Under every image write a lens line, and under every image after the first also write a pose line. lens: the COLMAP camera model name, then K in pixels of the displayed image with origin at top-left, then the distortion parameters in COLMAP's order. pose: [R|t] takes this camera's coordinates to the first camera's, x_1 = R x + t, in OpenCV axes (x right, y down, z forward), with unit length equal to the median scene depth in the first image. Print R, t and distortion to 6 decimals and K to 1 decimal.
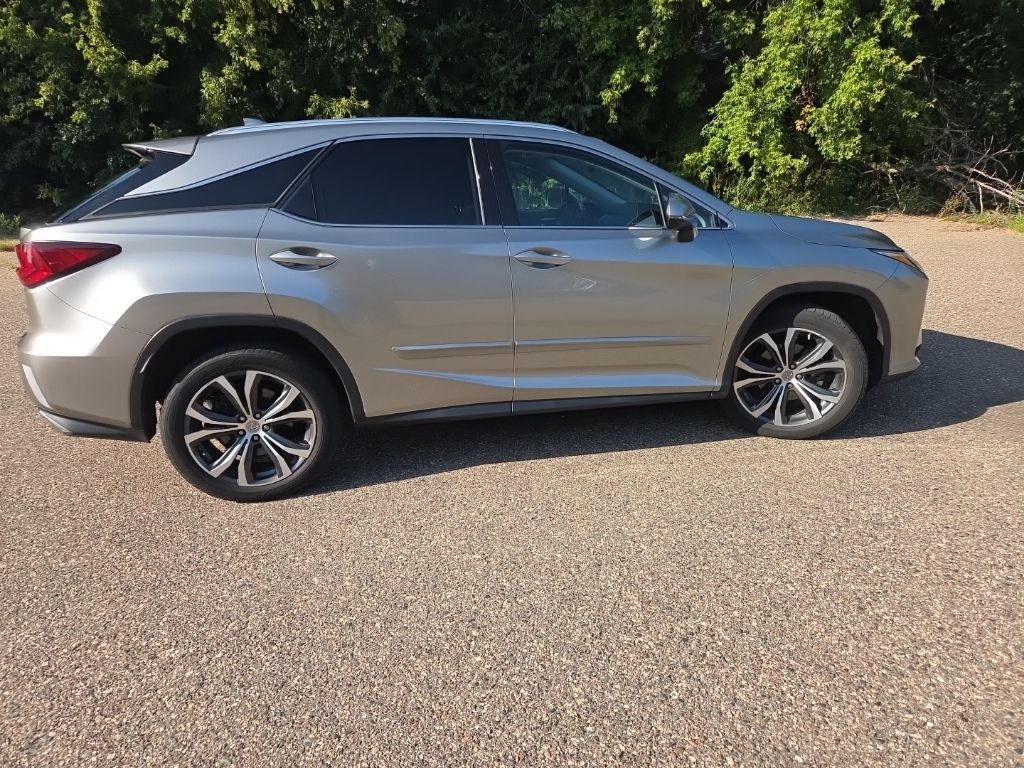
lens RADIAL K [[676.4, 0, 512.0], [0, 676.4, 384.0], [0, 0, 1]] dist [0.083362, -0.066006]
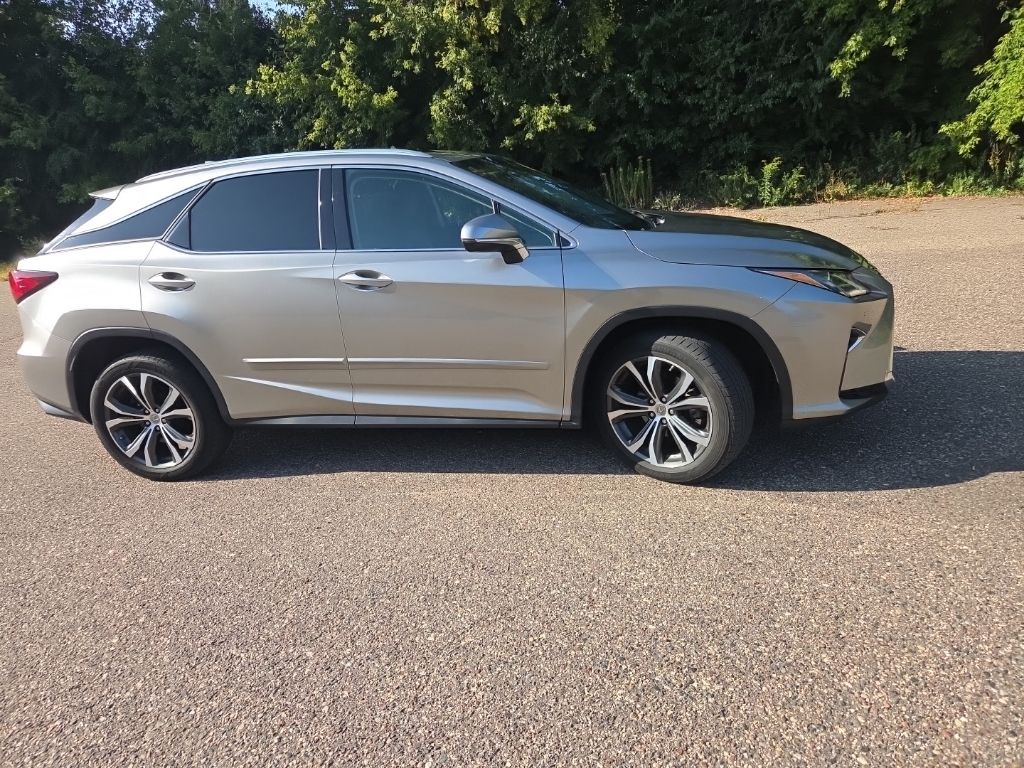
lens RADIAL K [[673.9, 0, 508.3], [0, 673.9, 380.4], [0, 0, 1]] dist [0.082486, -0.065929]
pose [[0.912434, 0.060775, -0.404687, 0.160692], [-0.058344, 0.998128, 0.018351, -0.015306], [0.405044, 0.006867, 0.914271, 0.033078]]
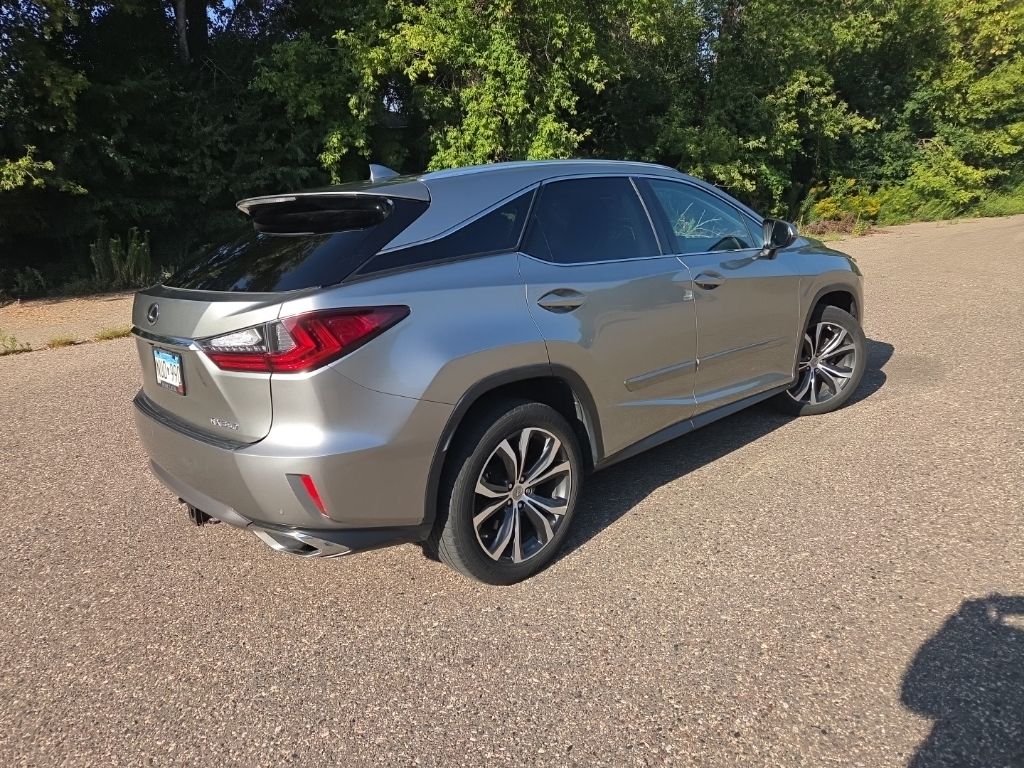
lens RADIAL K [[673.0, 0, 506.6], [0, 673.0, 378.8], [0, 0, 1]] dist [0.074516, -0.055991]
pose [[0.867271, -0.154680, 0.473197, -0.185494], [0.197059, 0.979535, -0.040976, -0.011934], [-0.457175, 0.128785, 0.880003, 0.049541]]
